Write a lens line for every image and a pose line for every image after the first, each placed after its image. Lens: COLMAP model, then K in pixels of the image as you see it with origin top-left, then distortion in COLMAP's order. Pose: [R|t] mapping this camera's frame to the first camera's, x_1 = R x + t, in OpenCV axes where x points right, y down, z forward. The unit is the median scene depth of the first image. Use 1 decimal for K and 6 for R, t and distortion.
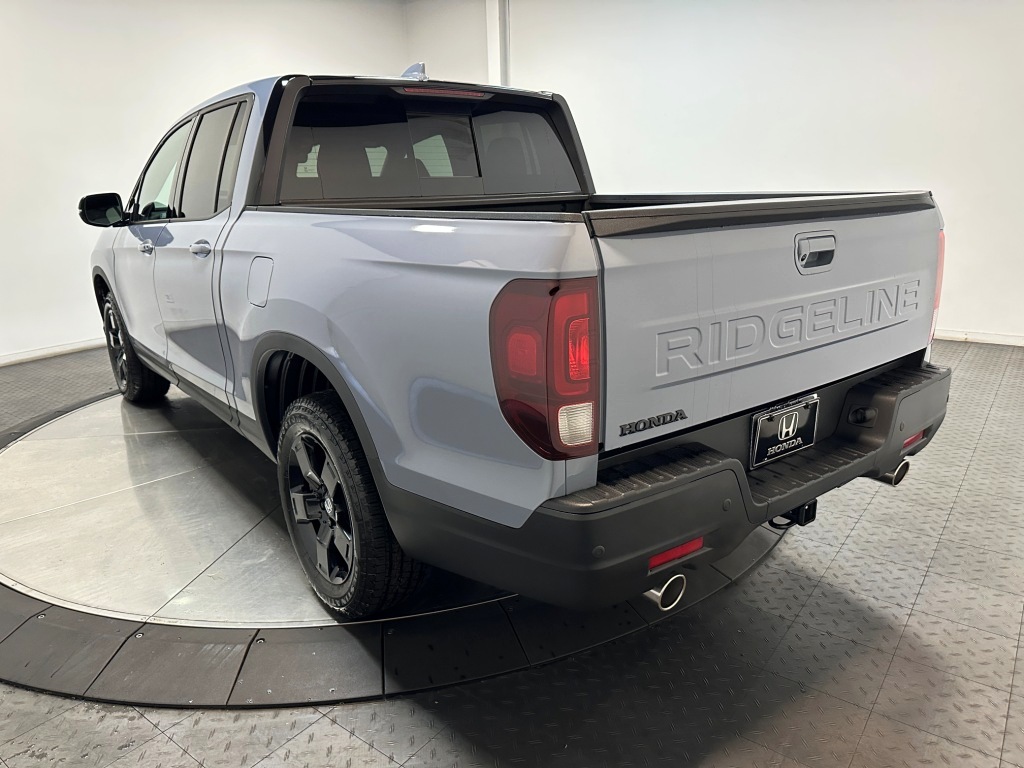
lens RADIAL K [[728.5, 0, 516.0], [0, 728.5, 389.4], [0, 0, 1]] dist [0.052889, -0.041180]
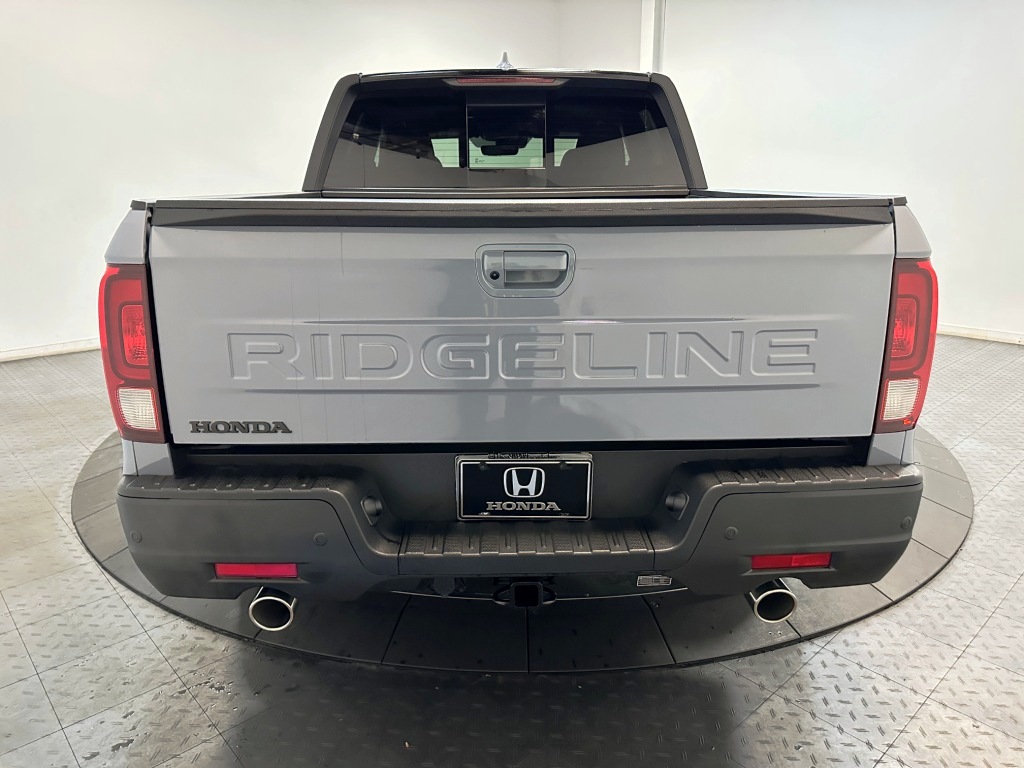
lens RADIAL K [[728.5, 0, 515.1], [0, 728.5, 382.7], [0, 0, 1]] dist [0.052889, -0.041180]
pose [[0.808726, 0.178367, -0.560489, 0.829582], [-0.175348, 0.982694, 0.059718, -0.108905], [0.561441, 0.049985, 0.826006, 0.340457]]
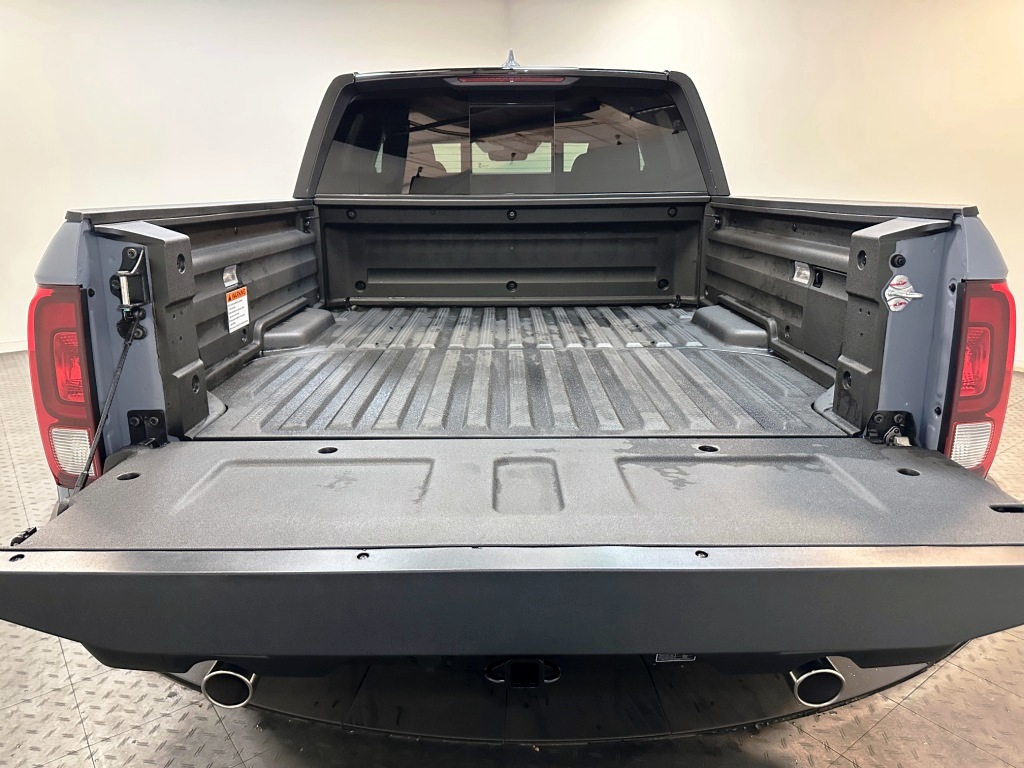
lens RADIAL K [[728.5, 0, 506.3], [0, 728.5, 375.6], [0, 0, 1]] dist [0.052889, -0.041180]
pose [[0.792671, 0.174744, -0.584070, 0.766436], [-0.180817, 0.982320, 0.048498, -0.137421], [0.582218, 0.067167, 0.810253, 0.442764]]
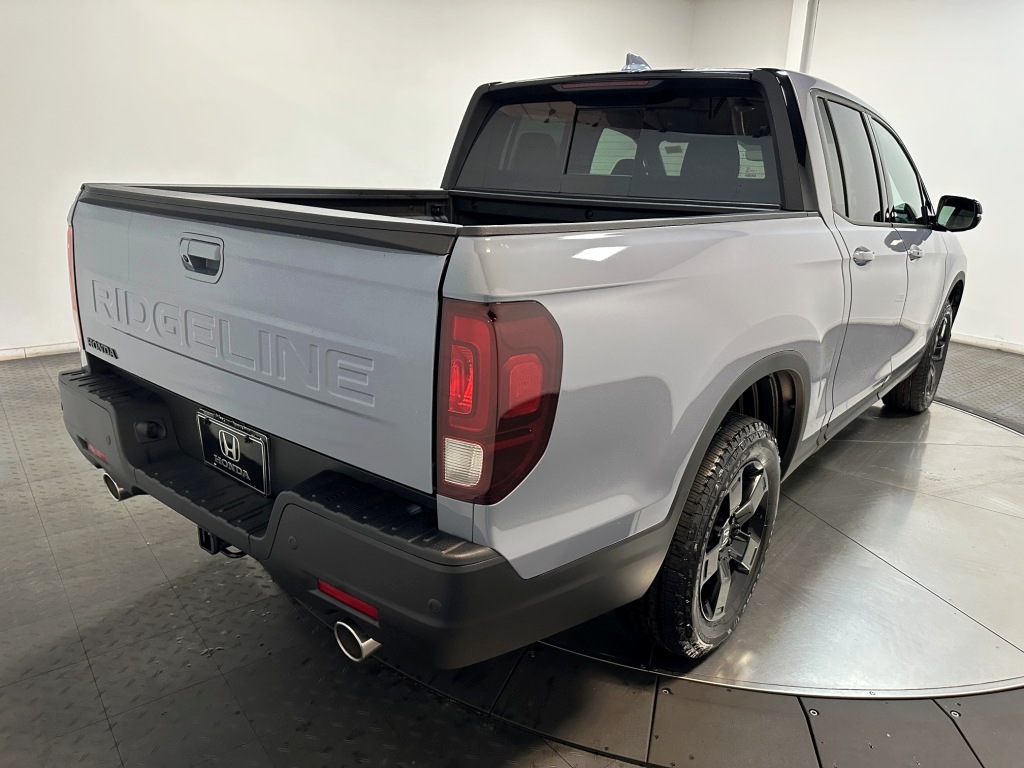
lens RADIAL K [[728.5, 0, 512.9], [0, 728.5, 385.5], [0, 0, 1]] dist [0.052889, -0.041180]
pose [[0.245961, 0.310197, -0.918303, 1.333737], [-0.312804, 0.922119, 0.227704, -0.353838], [0.917419, 0.231243, 0.323836, 1.056531]]
